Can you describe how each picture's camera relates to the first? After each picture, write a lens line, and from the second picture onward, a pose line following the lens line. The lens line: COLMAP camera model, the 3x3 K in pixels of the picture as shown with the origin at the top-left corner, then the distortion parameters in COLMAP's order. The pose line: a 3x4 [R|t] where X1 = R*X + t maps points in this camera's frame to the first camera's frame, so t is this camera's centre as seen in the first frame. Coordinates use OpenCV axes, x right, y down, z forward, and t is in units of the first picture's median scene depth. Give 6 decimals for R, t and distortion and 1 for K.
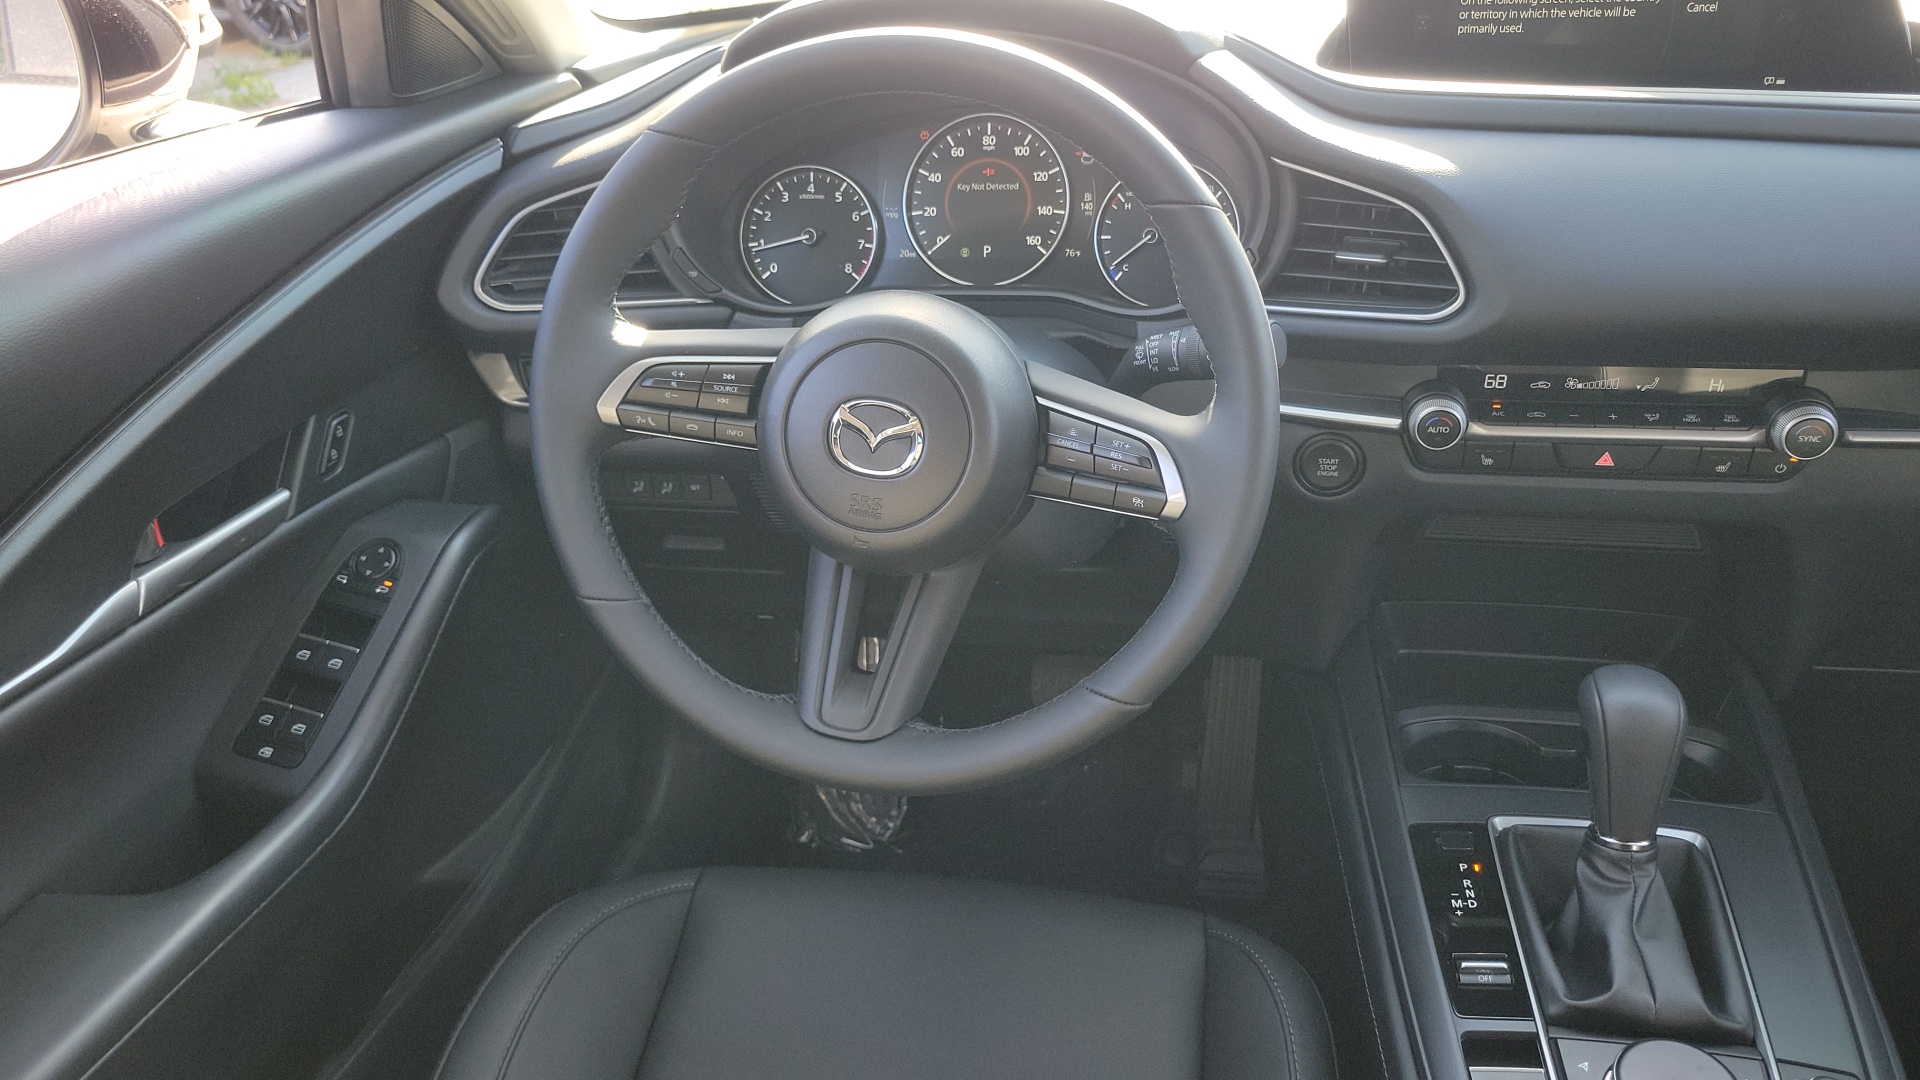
lens RADIAL K [[1487.4, 0, 947.6], [0, 1487.4, 537.5], [0, 0, 1]] dist [0.037889, -0.024076]
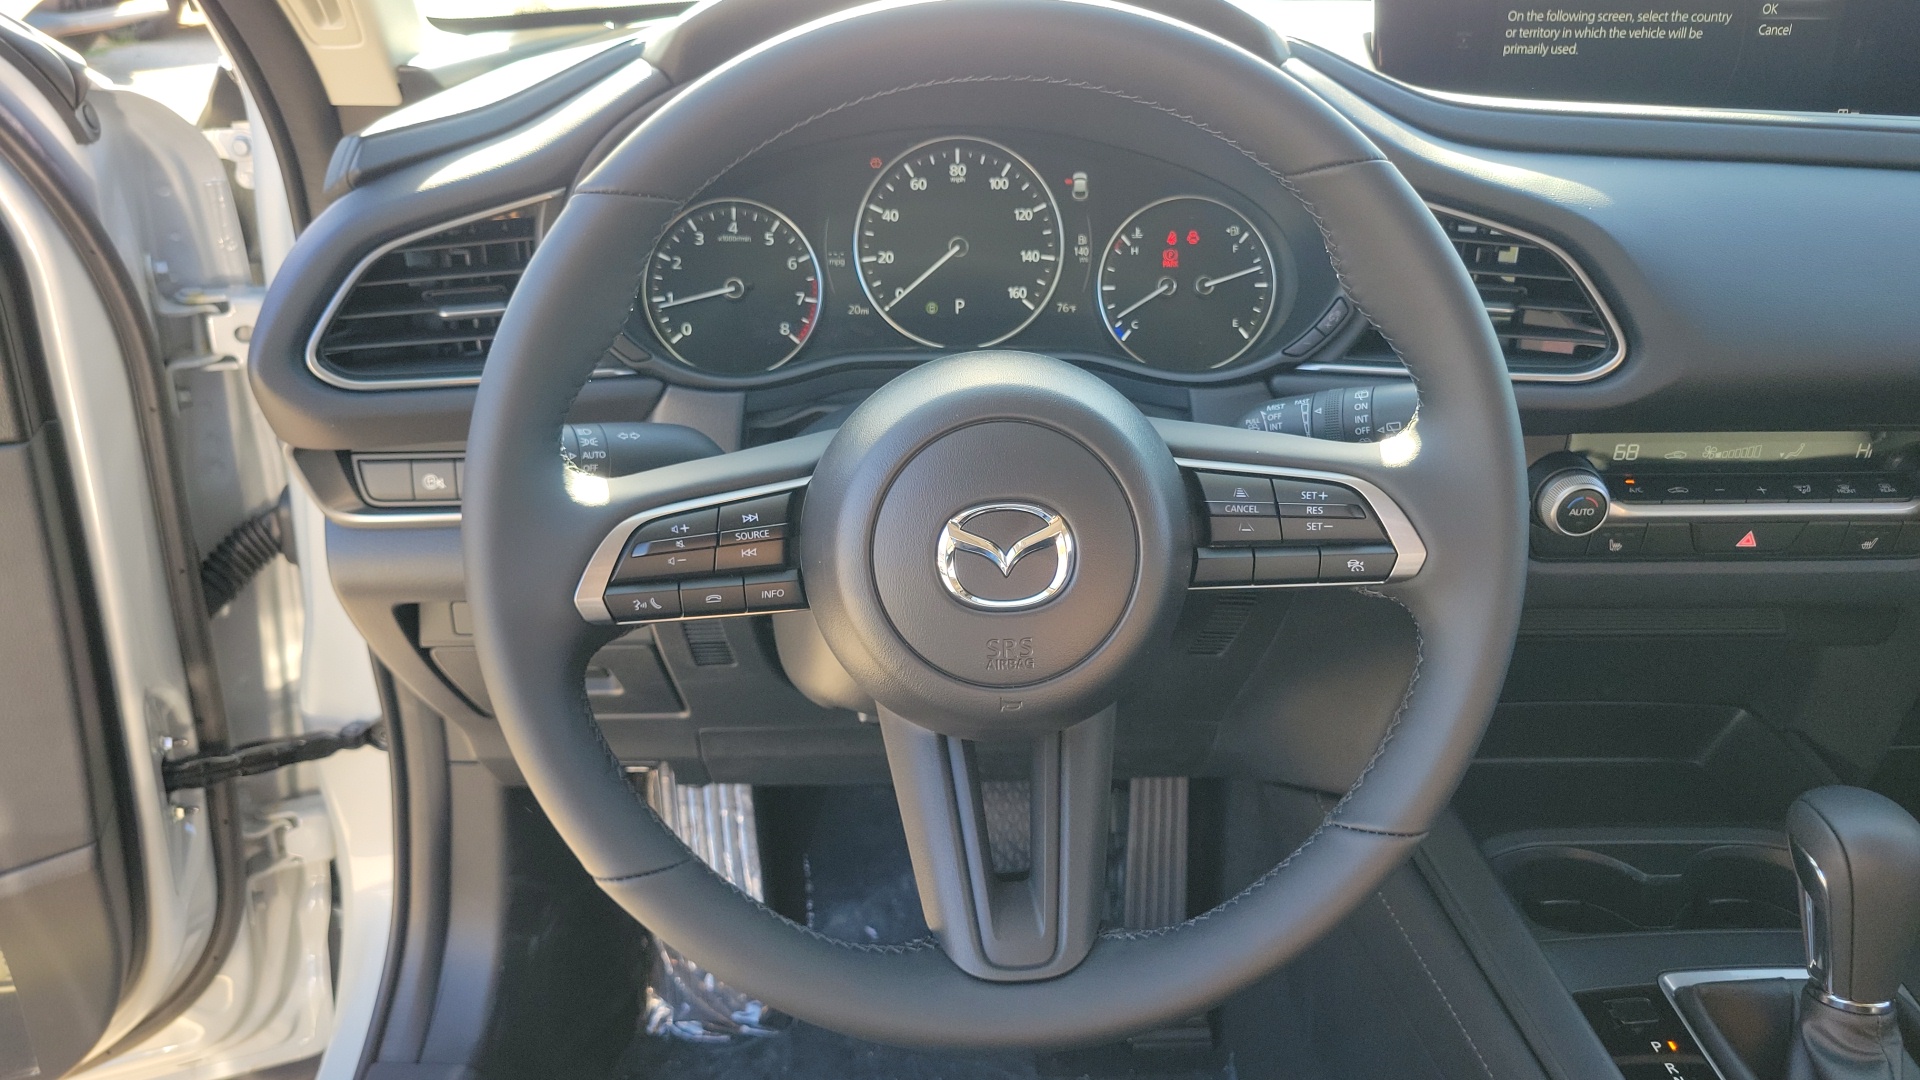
lens RADIAL K [[1487.4, 0, 949.8], [0, 1487.4, 533.5], [0, 0, 1]] dist [0.037889, -0.024076]
pose [[0.973030, -0.039207, 0.227322, -0.195814], [0.050593, 0.997728, -0.044479, -0.039810], [-0.225061, 0.054781, 0.972803, 0.262811]]
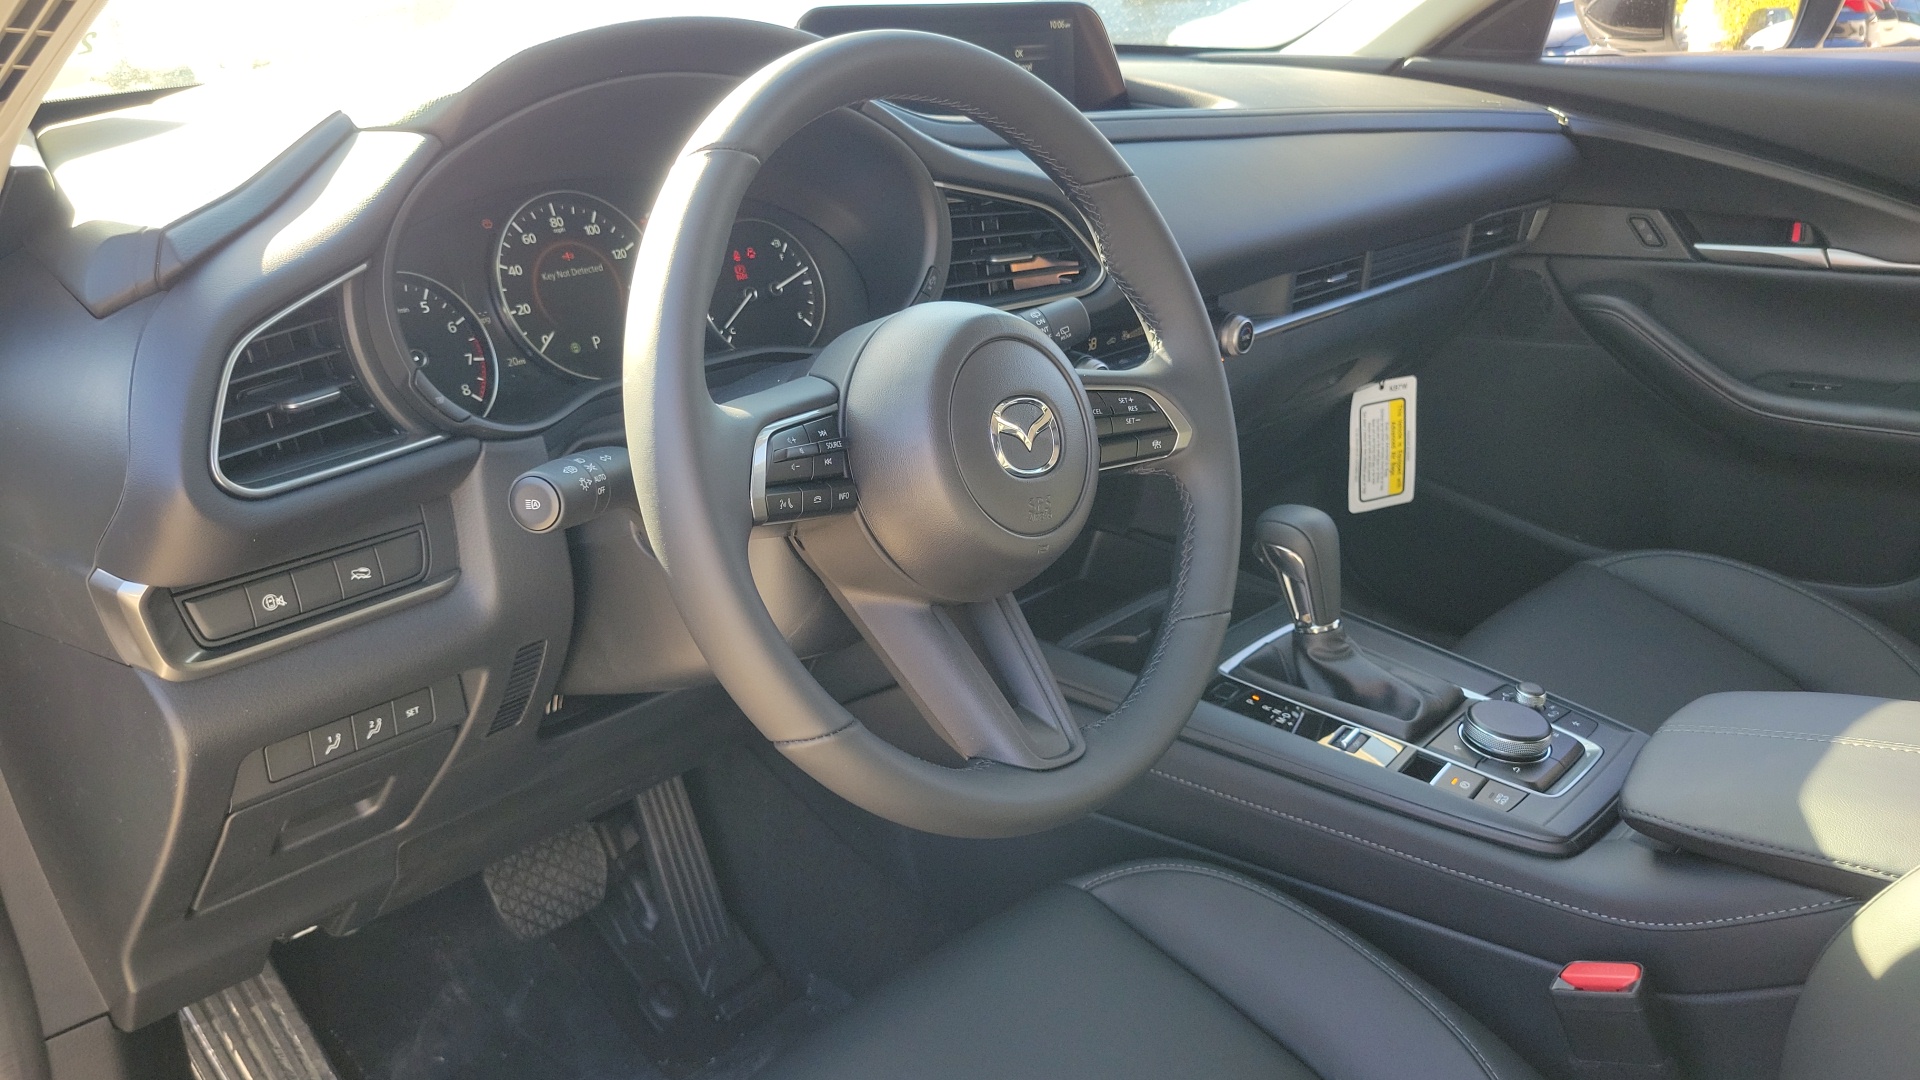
lens RADIAL K [[1487.4, 0, 977.3], [0, 1487.4, 535.9], [0, 0, 1]] dist [0.037889, -0.024076]
pose [[0.493439, -0.250461, 0.832939, -0.735280], [0.370791, 0.926838, 0.059037, -0.063800], [-0.786786, 0.279716, 0.550207, 0.432857]]
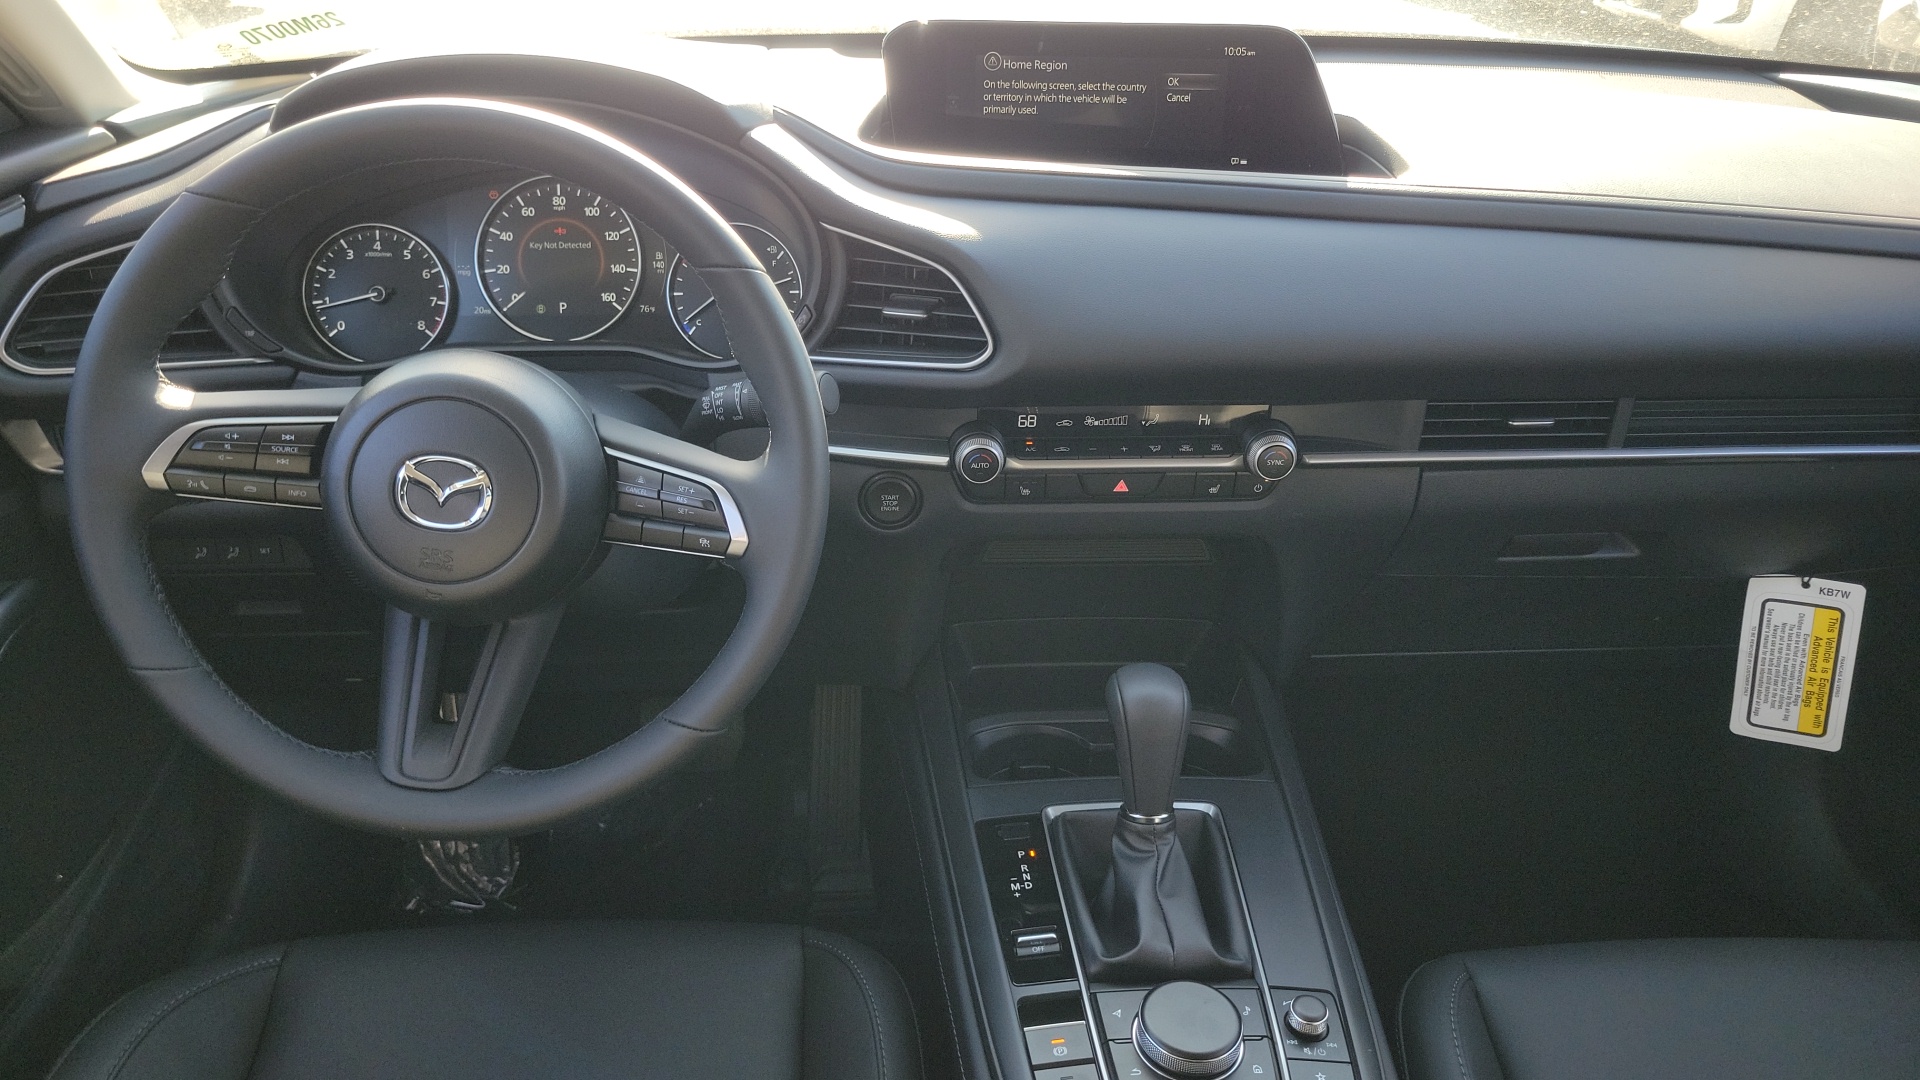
lens RADIAL K [[1487.4, 0, 960.4], [0, 1487.4, 540.6], [0, 0, 1]] dist [0.037889, -0.024076]
pose [[0.967723, -0.048220, 0.247360, 0.034460], [0.055055, 0.998267, -0.020784, 0.006349], [-0.245929, 0.033732, 0.968701, -0.073740]]
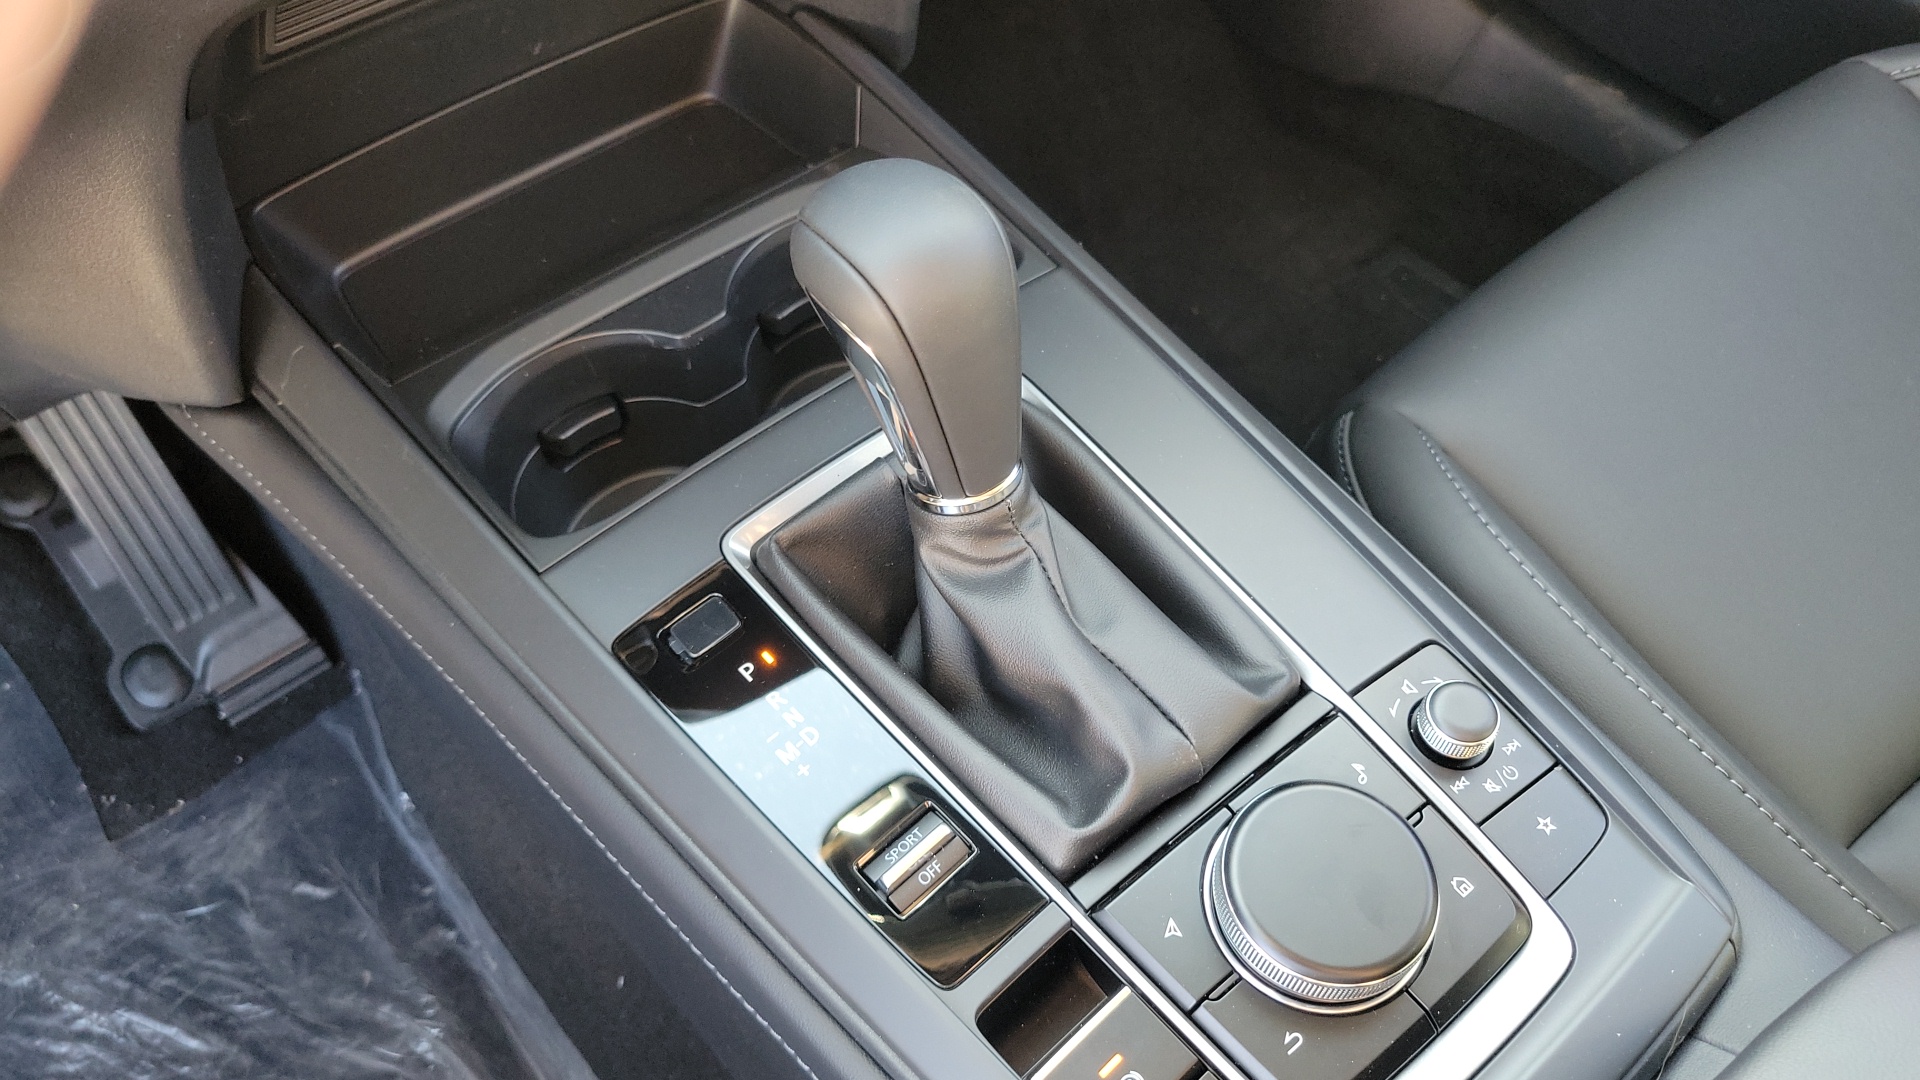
lens RADIAL K [[1487.4, 0, 975.4], [0, 1487.4, 542.5], [0, 0, 1]] dist [0.037889, -0.024076]
pose [[0.640583, -0.583371, 0.499330, 0.157585], [0.343034, 0.799174, 0.493608, -0.038528], [-0.687008, -0.144910, 0.712054, 0.560540]]
